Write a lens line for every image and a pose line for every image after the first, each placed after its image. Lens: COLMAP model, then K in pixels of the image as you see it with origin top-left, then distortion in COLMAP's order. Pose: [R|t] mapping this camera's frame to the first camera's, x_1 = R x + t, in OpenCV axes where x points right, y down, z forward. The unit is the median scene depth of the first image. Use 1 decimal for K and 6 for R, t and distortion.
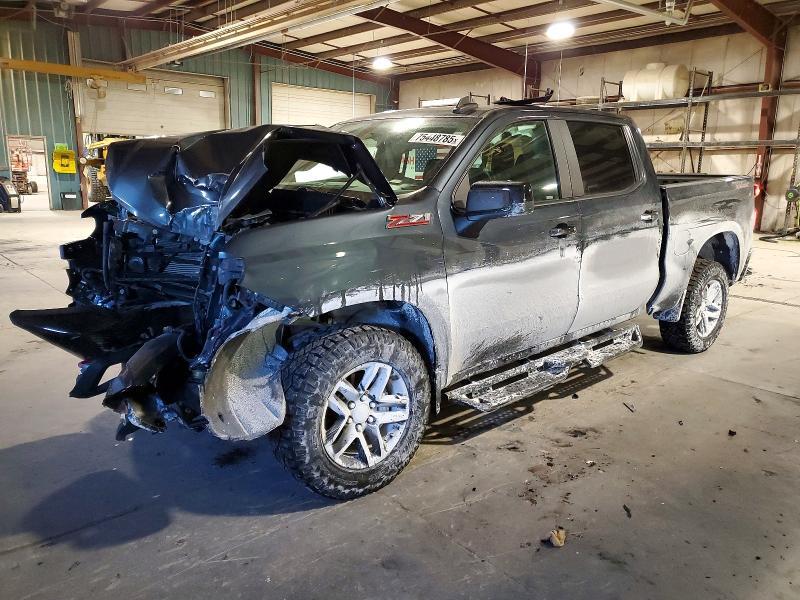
lens RADIAL K [[623.7, 0, 392.2], [0, 623.7, 298.7], [0, 0, 1]] dist [0.006317, -0.004778]
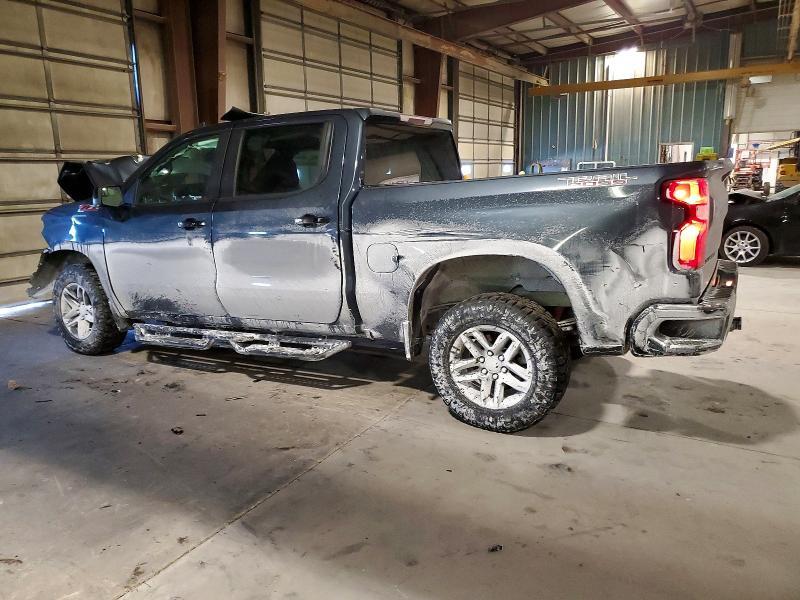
lens RADIAL K [[623.7, 0, 392.8], [0, 623.7, 302.8], [0, 0, 1]] dist [0.006317, -0.004778]
pose [[0.336781, 0.166978, -0.926659, 1.512543], [-0.164619, 0.979434, 0.116659, -0.159487], [0.927081, 0.113257, 0.357342, 0.905687]]
